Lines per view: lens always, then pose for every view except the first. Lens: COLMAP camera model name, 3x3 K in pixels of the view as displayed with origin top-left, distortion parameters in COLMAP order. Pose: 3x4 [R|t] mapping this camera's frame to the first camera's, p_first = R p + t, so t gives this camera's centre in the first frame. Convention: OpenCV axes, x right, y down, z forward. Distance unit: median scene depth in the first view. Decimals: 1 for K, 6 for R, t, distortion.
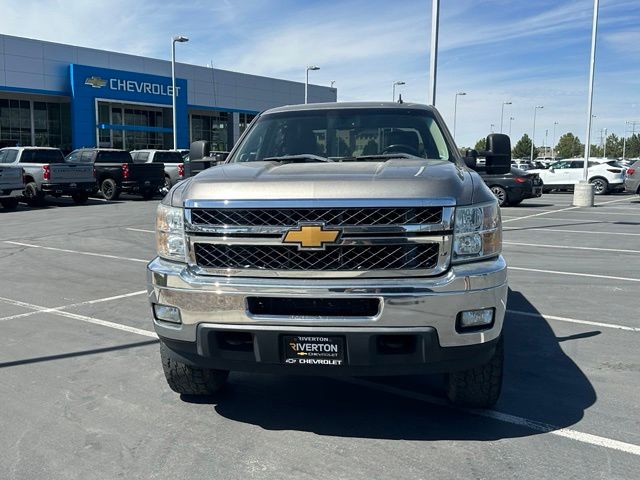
lens RADIAL K [[649.2, 0, 313.8], [0, 649.2, 234.2], [0, 0, 1]] dist [0.186749, -0.385513]
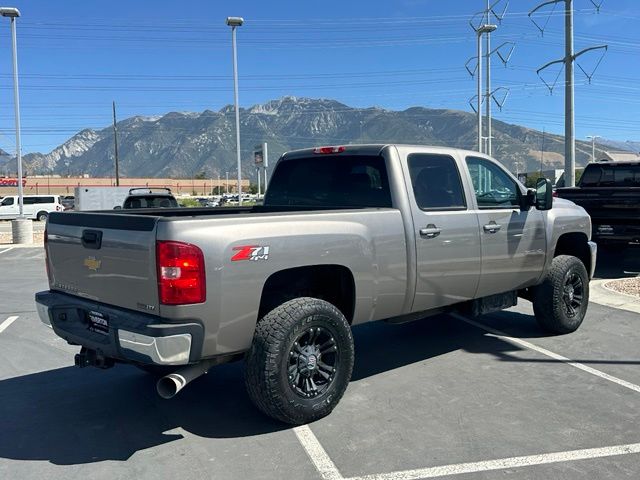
lens RADIAL K [[649.2, 0, 313.8], [0, 649.2, 234.2], [0, 0, 1]] dist [0.186749, -0.385513]
pose [[-0.783325, -0.025583, 0.621086, -0.936540], [0.083009, 0.985899, 0.145303, -0.396610], [-0.616045, 0.165375, -0.770155, 3.459758]]
